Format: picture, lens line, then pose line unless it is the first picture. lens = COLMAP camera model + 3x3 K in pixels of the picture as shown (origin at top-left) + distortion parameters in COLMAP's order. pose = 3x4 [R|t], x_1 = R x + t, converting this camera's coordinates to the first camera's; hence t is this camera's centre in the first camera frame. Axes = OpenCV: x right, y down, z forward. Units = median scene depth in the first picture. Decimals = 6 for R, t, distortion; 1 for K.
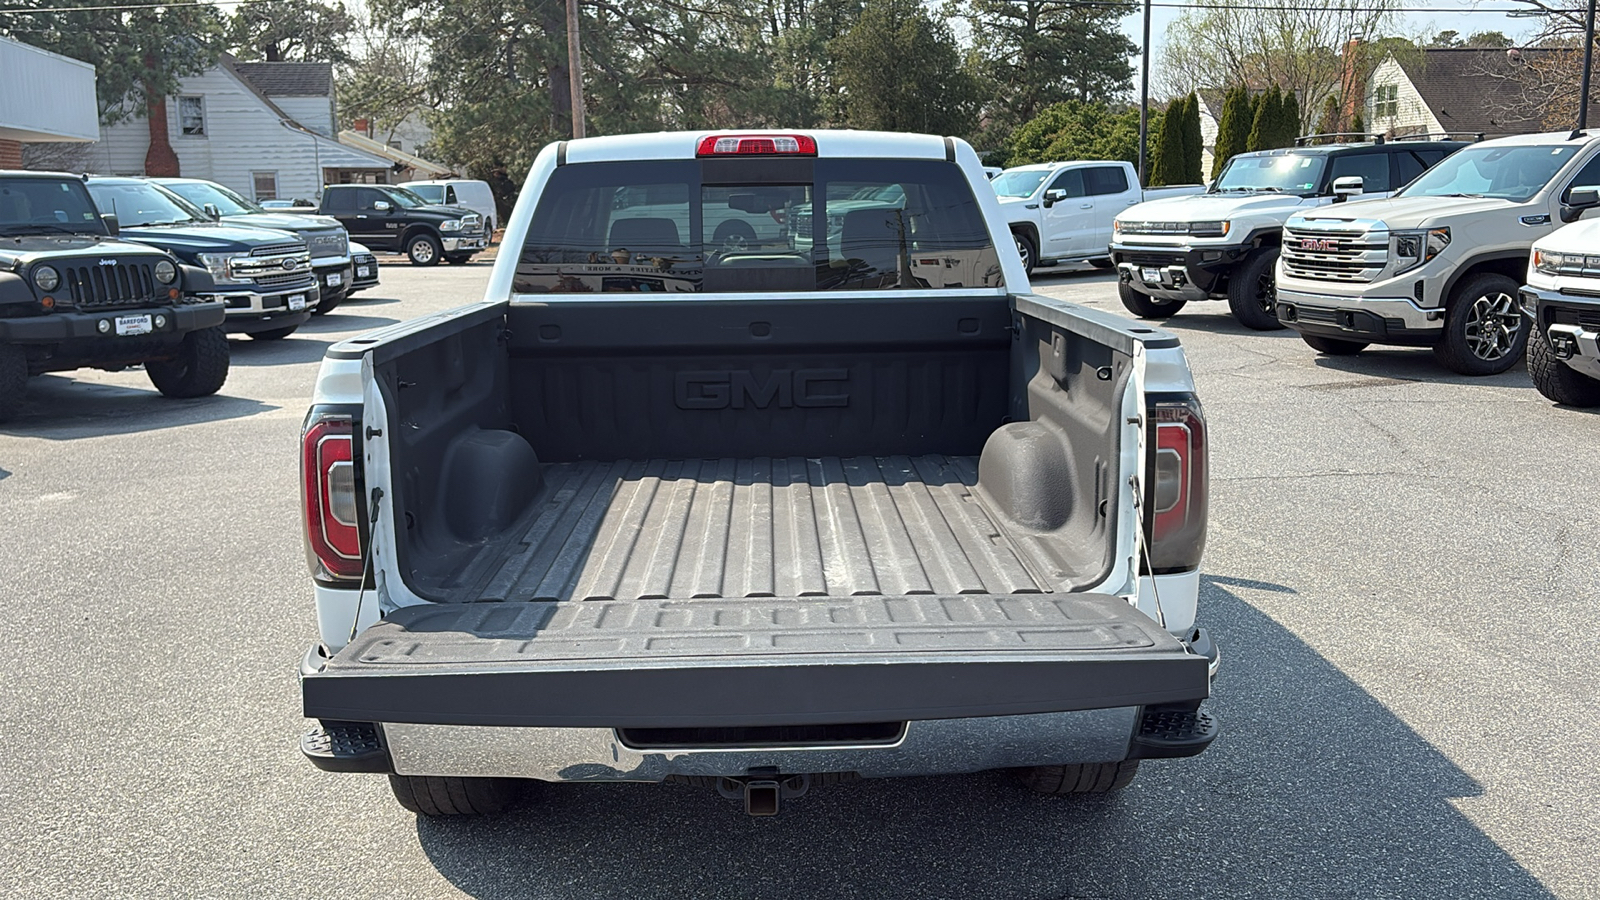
lens RADIAL K [[1472.8, 0, 800.0], [0, 1472.8, 450.0], [0, 0, 1]] dist [0.004876, 0.079165]
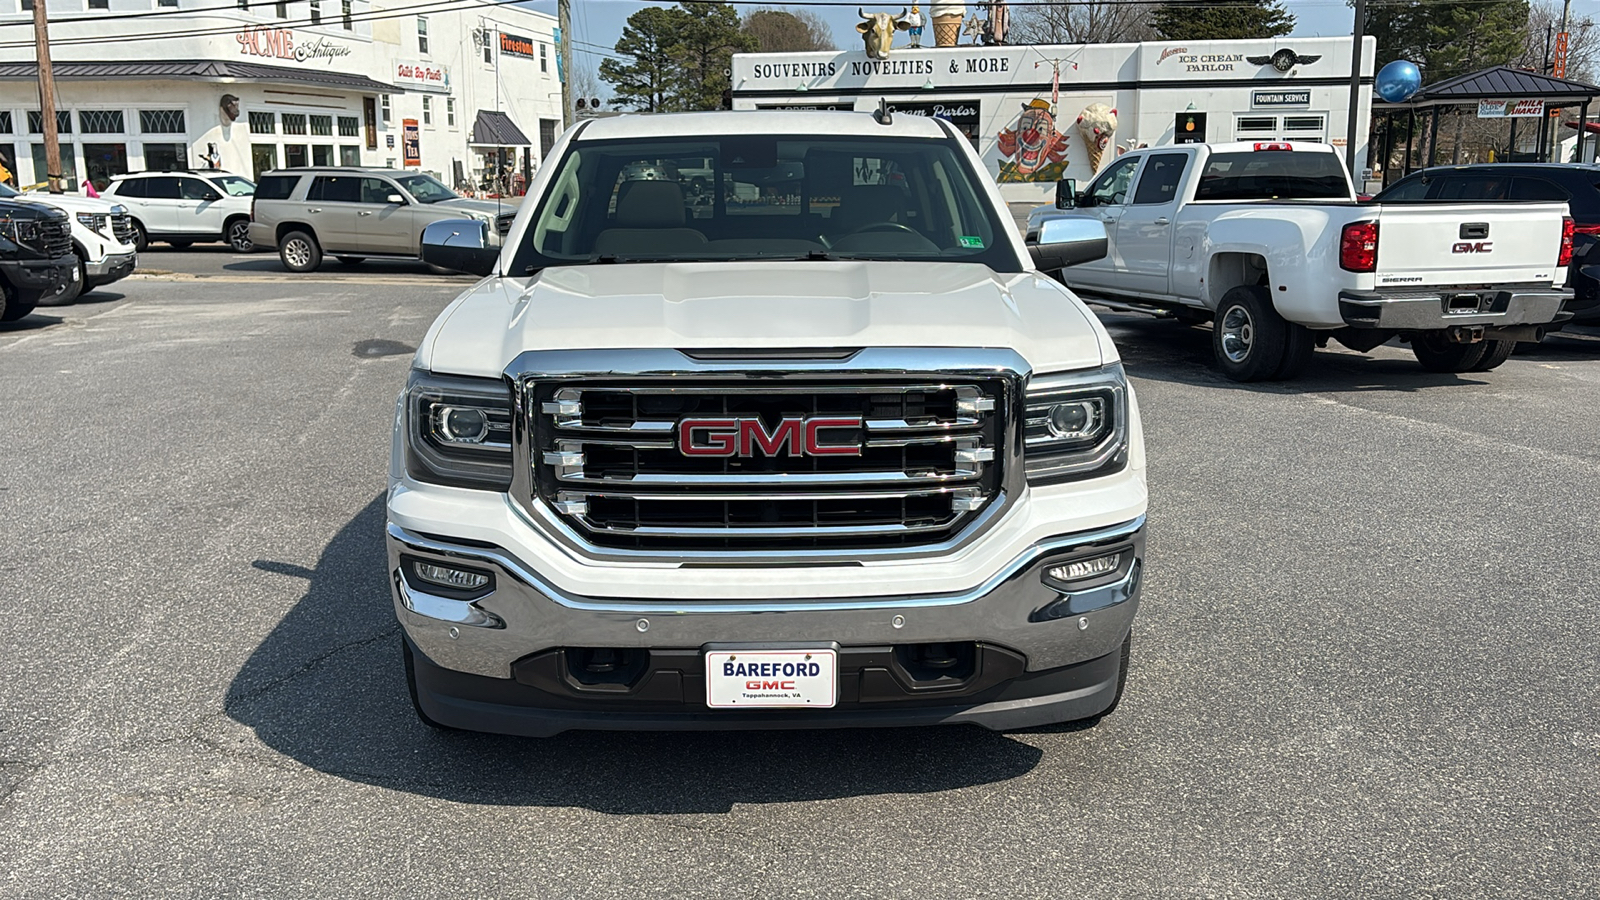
lens RADIAL K [[1502.5, 0, 800.0], [0, 1502.5, 450.0], [0, 0, 1]] dist [0.034209, -0.007062]
pose [[-0.999753, 0.021971, -0.003271, -0.016988], [0.019438, 0.936598, 0.349867, -0.125658], [0.010750, 0.349717, -0.936794, 0.725246]]
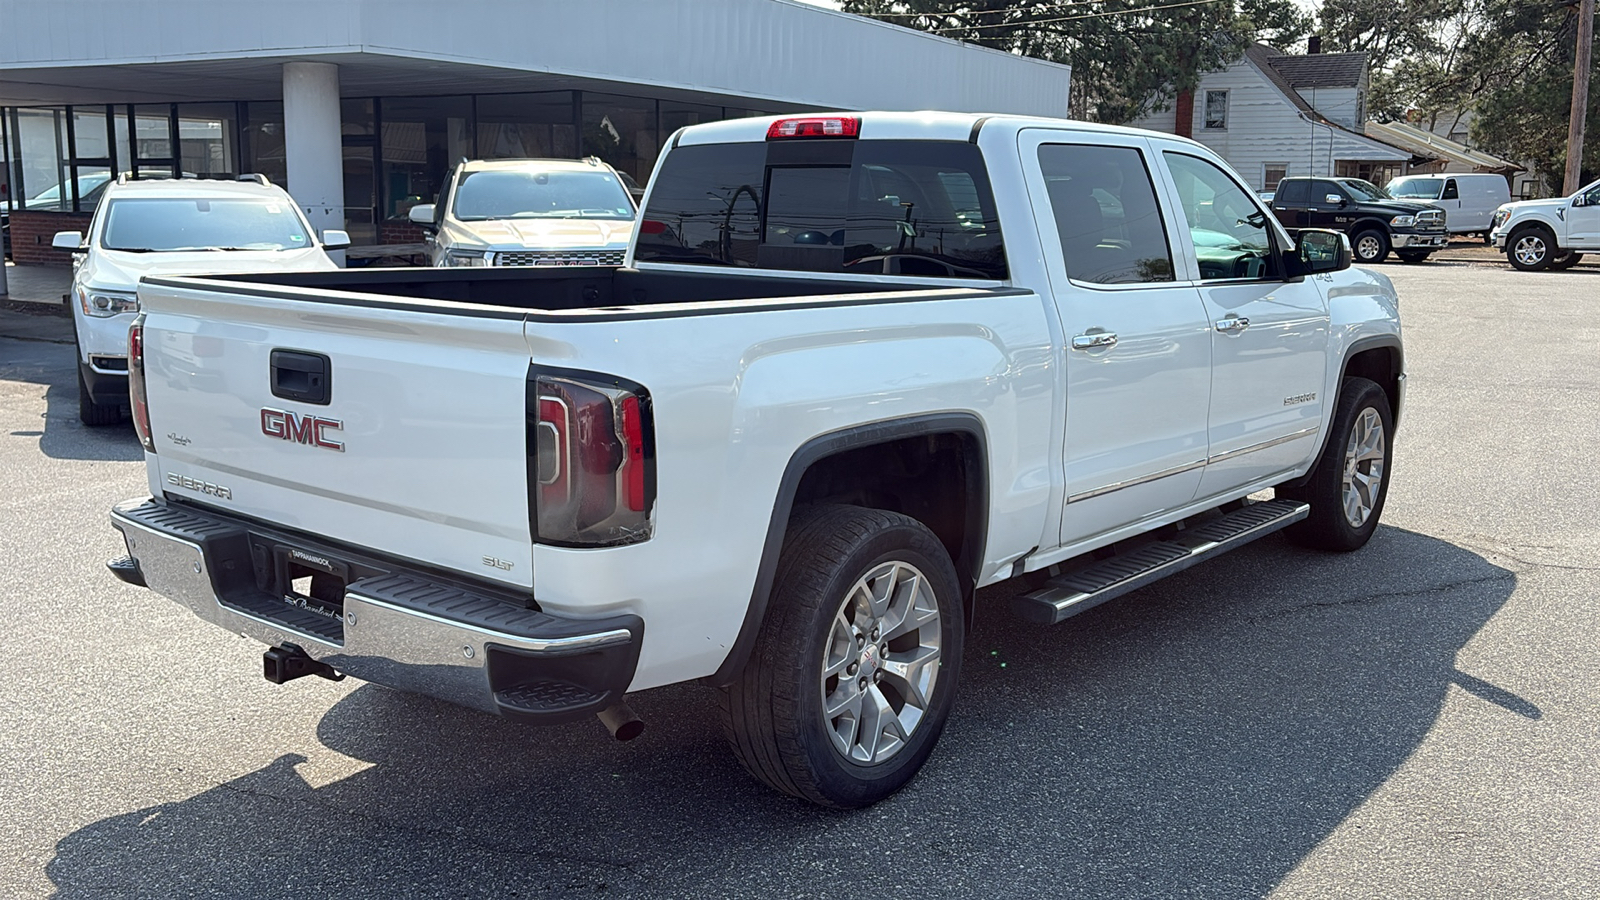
lens RADIAL K [[1478.1, 0, 785.1], [0, 1478.1, 442.7], [0, 0, 1]] dist [0.036197, -0.009980]
pose [[0.758431, 0.130219, -0.638612, 0.188640], [-0.131193, 0.990283, 0.046119, -0.010094], [0.638412, 0.048803, 0.768146, 0.059819]]
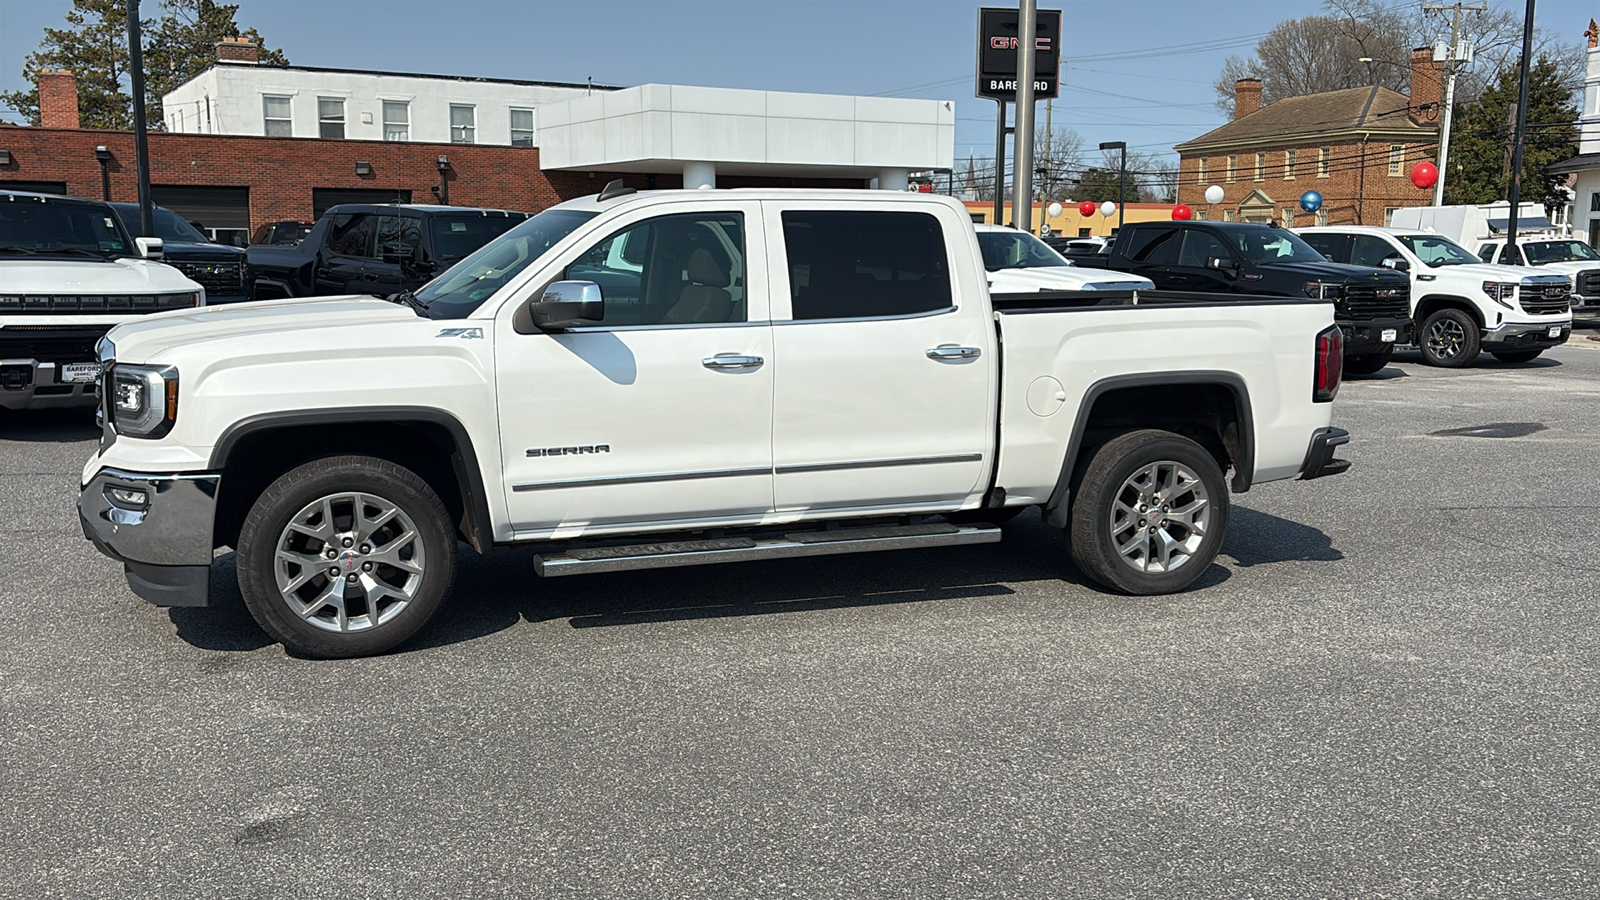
lens RADIAL K [[1478.1, 0, 785.1], [0, 1478.1, 442.7], [0, 0, 1]] dist [0.036197, -0.009980]
pose [[-0.314221, -0.118443, 0.941932, -0.429559], [0.159368, 0.971526, 0.175328, -0.075497], [-0.935878, 0.205206, -0.286398, 0.470272]]
